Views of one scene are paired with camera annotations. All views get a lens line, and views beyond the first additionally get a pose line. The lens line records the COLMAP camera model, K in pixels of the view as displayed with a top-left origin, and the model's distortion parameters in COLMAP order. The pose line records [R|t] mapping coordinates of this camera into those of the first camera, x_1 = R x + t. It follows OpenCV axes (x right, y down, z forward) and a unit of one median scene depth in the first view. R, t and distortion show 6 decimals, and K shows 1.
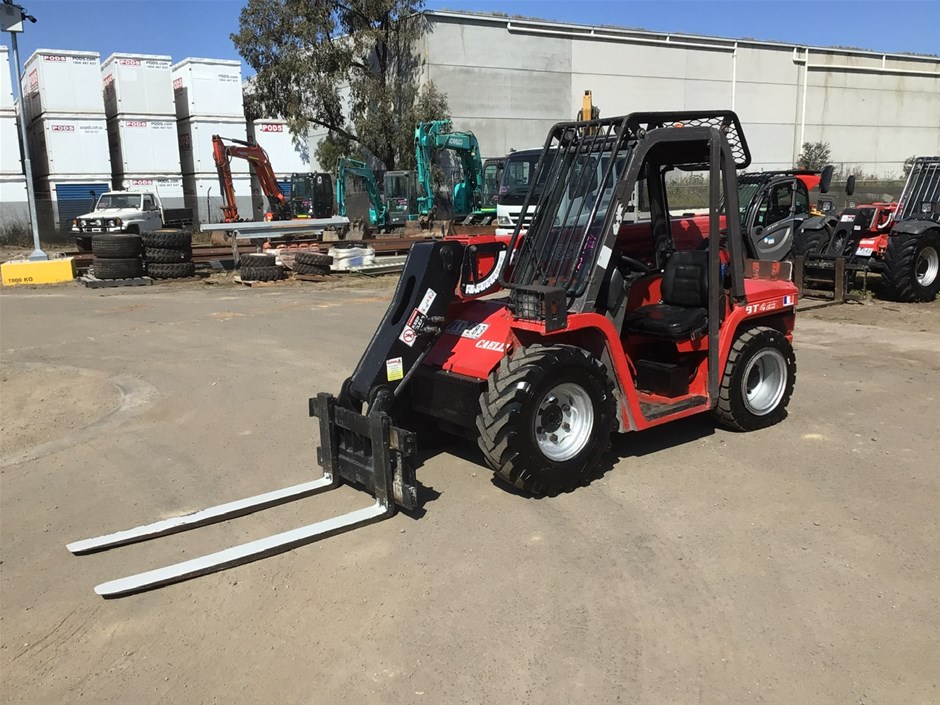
lens RADIAL K [[837.9, 0, 474.9], [0, 837.9, 350.4], [0, 0, 1]] dist [0.123243, -0.201525]
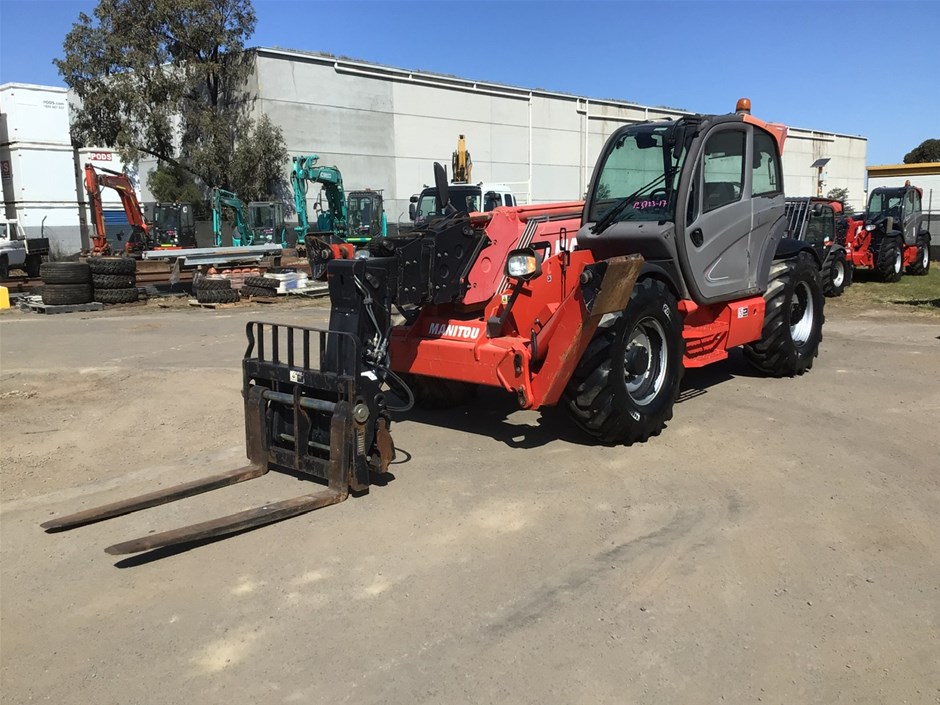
lens RADIAL K [[837.9, 0, 474.9], [0, 837.9, 350.4], [0, 0, 1]] dist [0.123243, -0.201525]
pose [[0.963704, -0.036360, 0.264487, -0.094428], [0.046106, 0.998464, -0.030733, 0.010764], [-0.262963, 0.041812, 0.963899, -0.050490]]
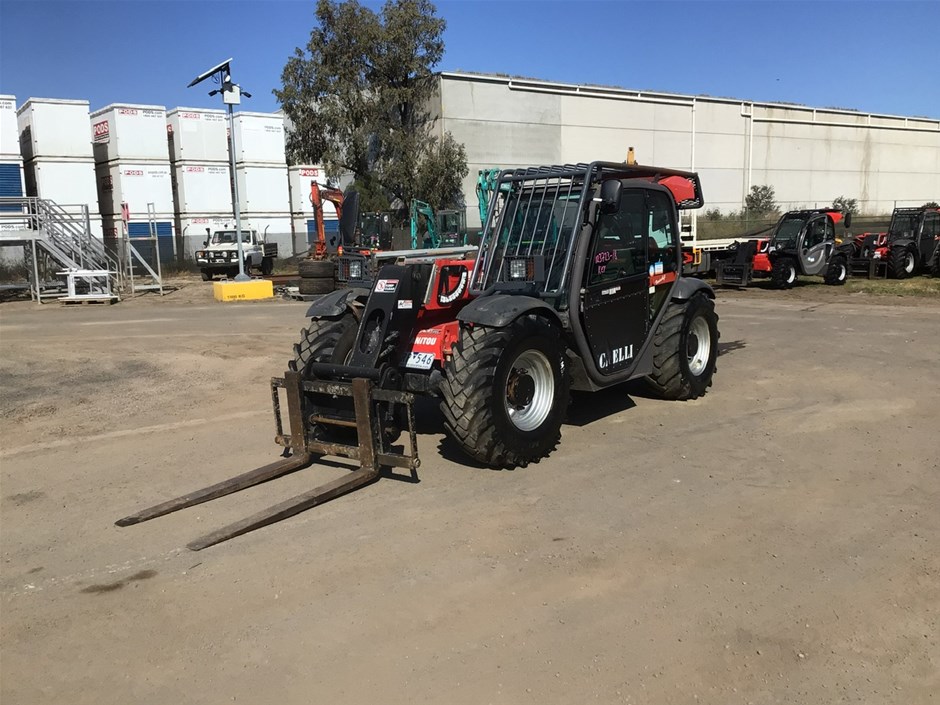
lens RADIAL K [[837.9, 0, 474.9], [0, 837.9, 350.4], [0, 0, 1]] dist [0.123243, -0.201525]
pose [[0.995910, -0.016693, 0.088799, -0.126900], [0.020547, 0.998878, -0.042670, 0.026520], [-0.087987, 0.044320, 0.995135, -0.129102]]
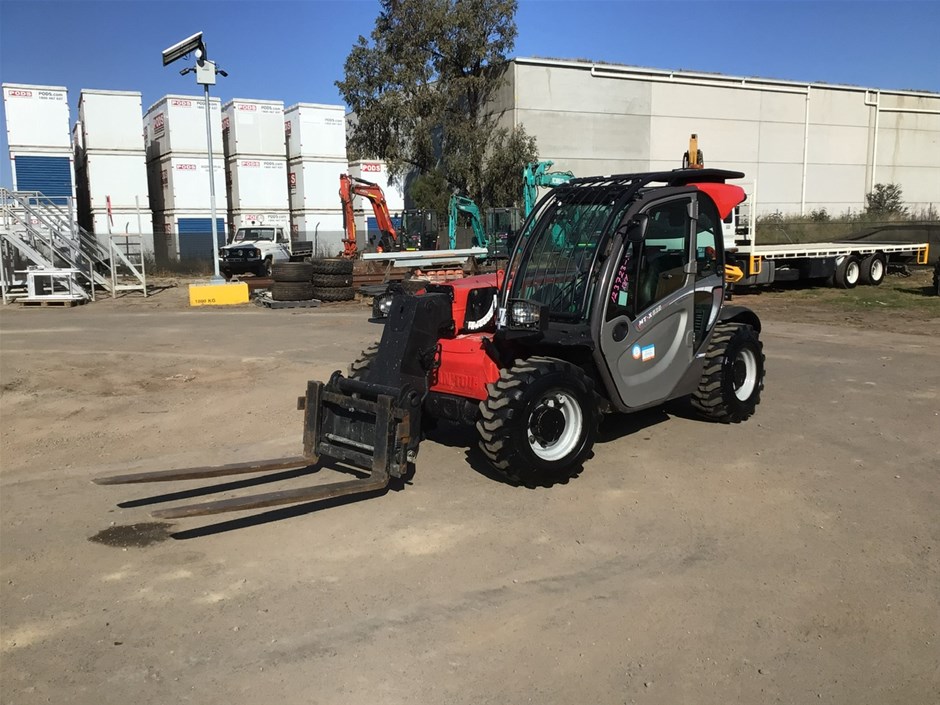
lens RADIAL K [[837.9, 0, 474.9], [0, 837.9, 350.4], [0, 0, 1]] dist [0.123243, -0.201525]
pose [[0.998449, 0.016312, -0.053229, -0.049029], [-0.018573, 0.998934, -0.042250, 0.010856], [0.052483, 0.043173, 0.997688, -0.046695]]
